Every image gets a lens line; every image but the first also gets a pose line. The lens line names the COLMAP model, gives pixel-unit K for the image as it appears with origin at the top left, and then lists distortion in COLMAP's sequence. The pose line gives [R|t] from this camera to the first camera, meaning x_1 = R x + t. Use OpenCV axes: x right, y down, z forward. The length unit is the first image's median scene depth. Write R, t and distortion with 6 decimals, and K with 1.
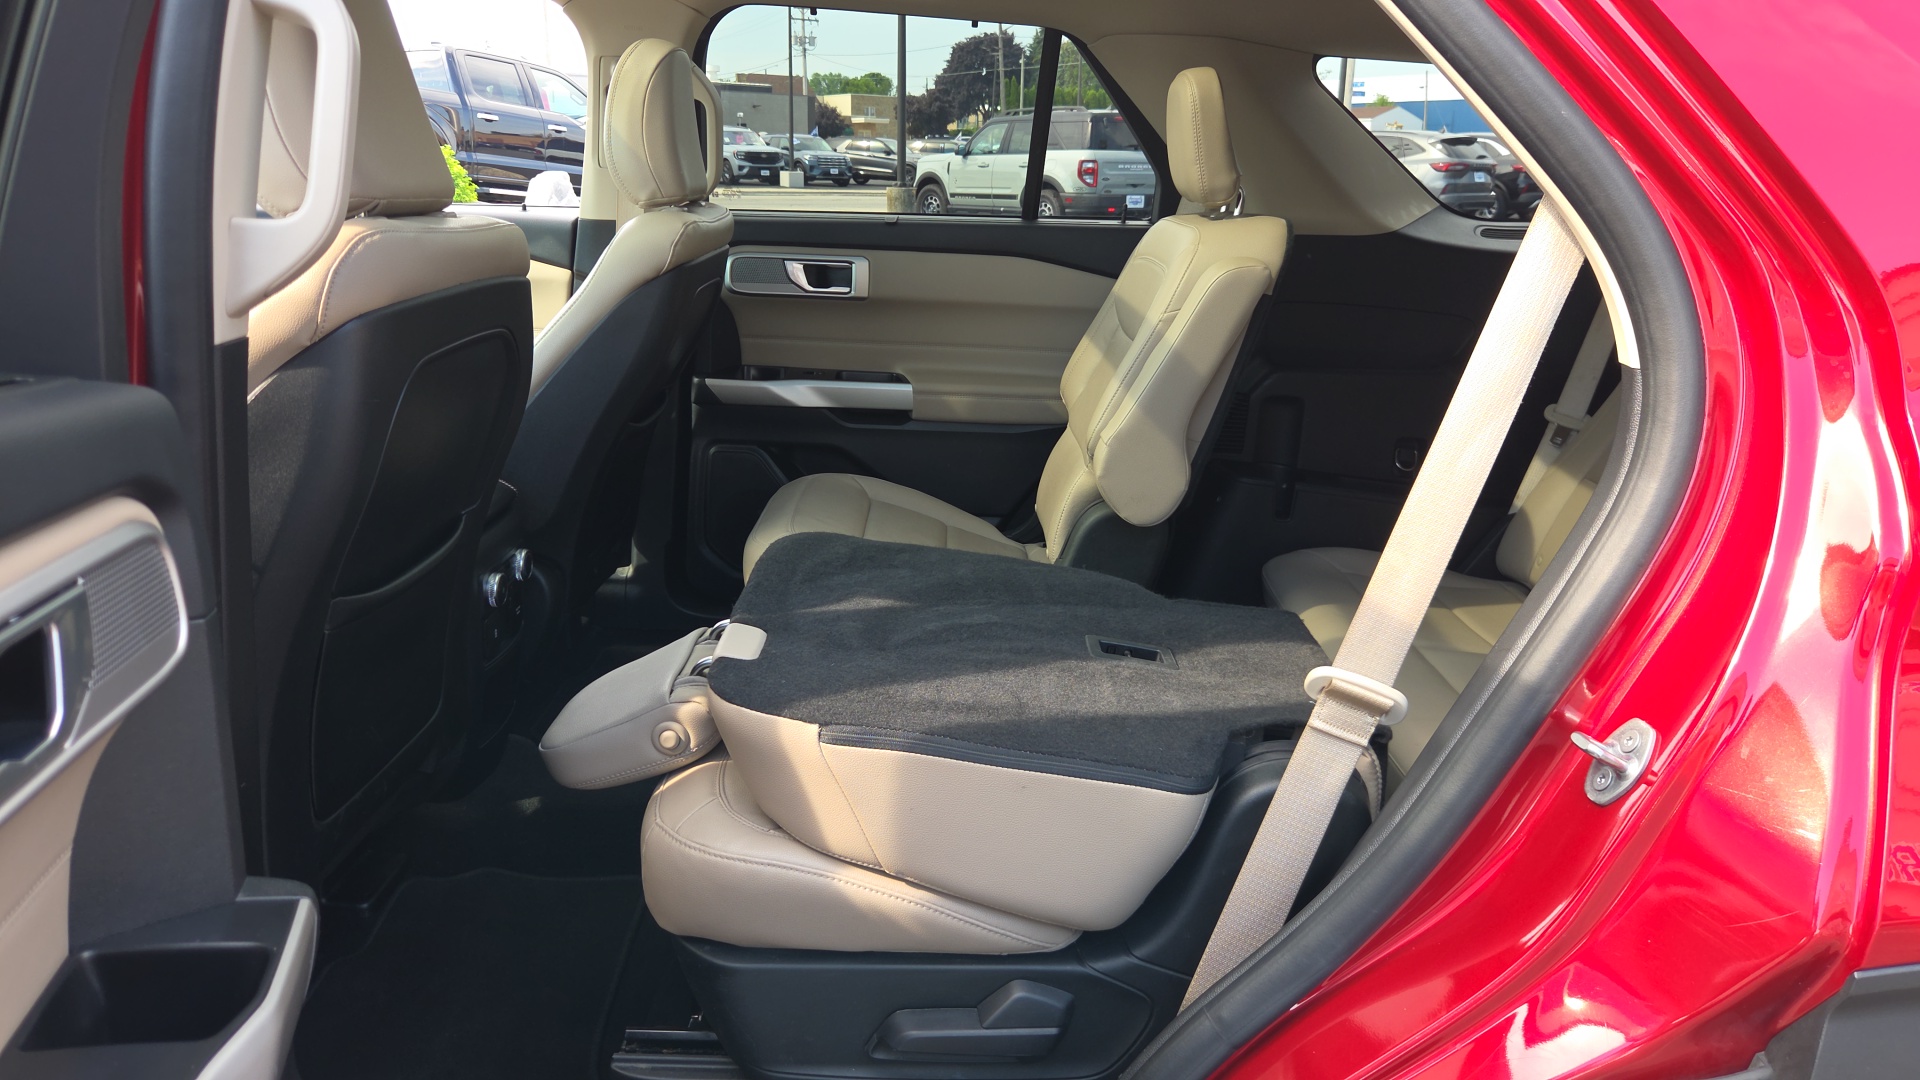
lens RADIAL K [[1280.7, 0, 965.3], [0, 1280.7, 521.1], [0, 0, 1]] dist [0.062531, -0.052411]
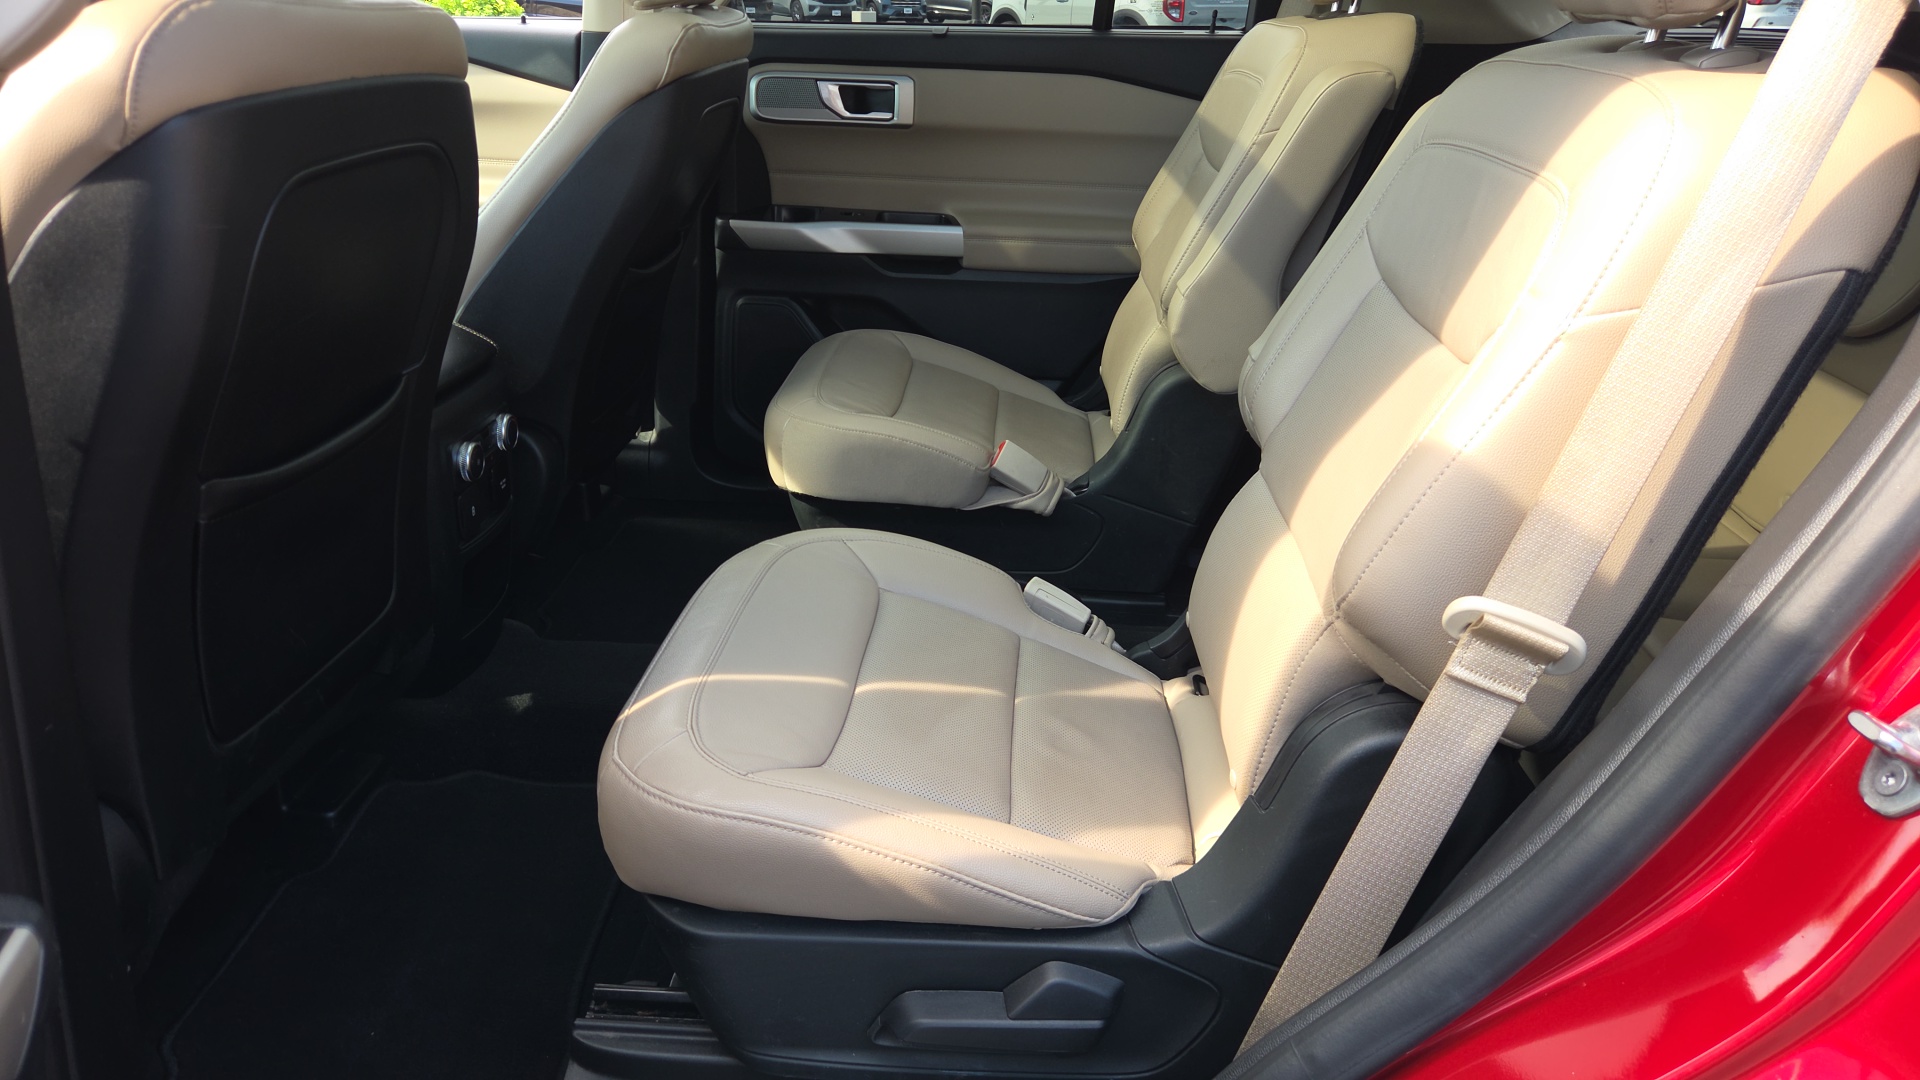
lens RADIAL K [[1280.7, 0, 965.3], [0, 1280.7, 521.1], [0, 0, 1]] dist [0.062531, -0.052411]
pose [[0.998306, 0.014208, -0.056421, 0.016055], [-0.007912, 0.993867, 0.110294, -0.004620], [0.057642, -0.109661, 0.992296, 0.133086]]
